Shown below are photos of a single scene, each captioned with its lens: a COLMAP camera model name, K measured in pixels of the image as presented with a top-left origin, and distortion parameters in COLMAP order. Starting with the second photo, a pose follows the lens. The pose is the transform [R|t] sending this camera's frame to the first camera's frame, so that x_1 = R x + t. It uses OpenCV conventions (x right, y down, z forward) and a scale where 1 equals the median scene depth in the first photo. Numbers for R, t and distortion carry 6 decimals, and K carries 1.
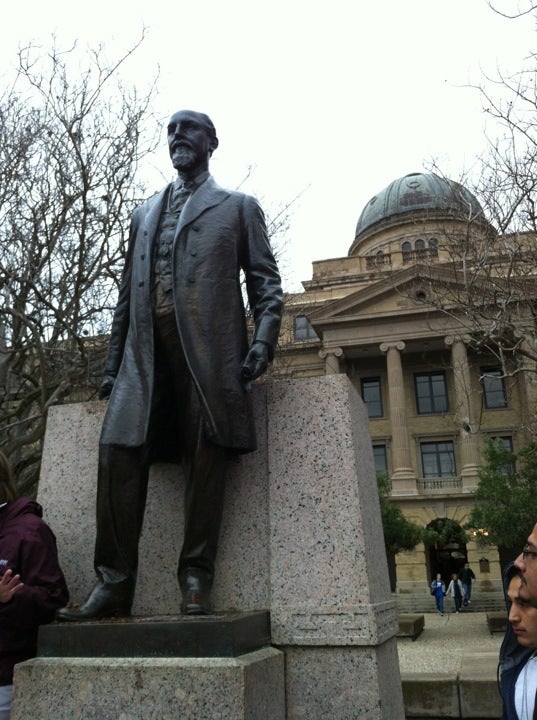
lens RADIAL K [[688.3, 0, 269.3], [0, 688.3, 380.5], [0, 0, 1]] dist [-0.002678, -0.133360]
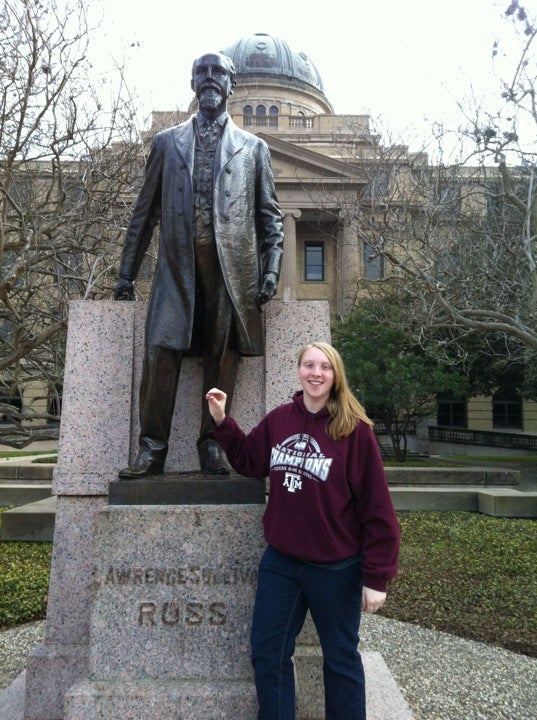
lens RADIAL K [[658.2, 0, 268.4], [0, 658.2, 396.2], [0, 0, 1]] dist [0.010721, -0.093917]
pose [[0.960192, 0.043961, 0.275861, -0.354758], [-0.108124, 0.969051, 0.221923, -0.106038], [-0.257567, -0.242916, 0.935228, -0.207031]]
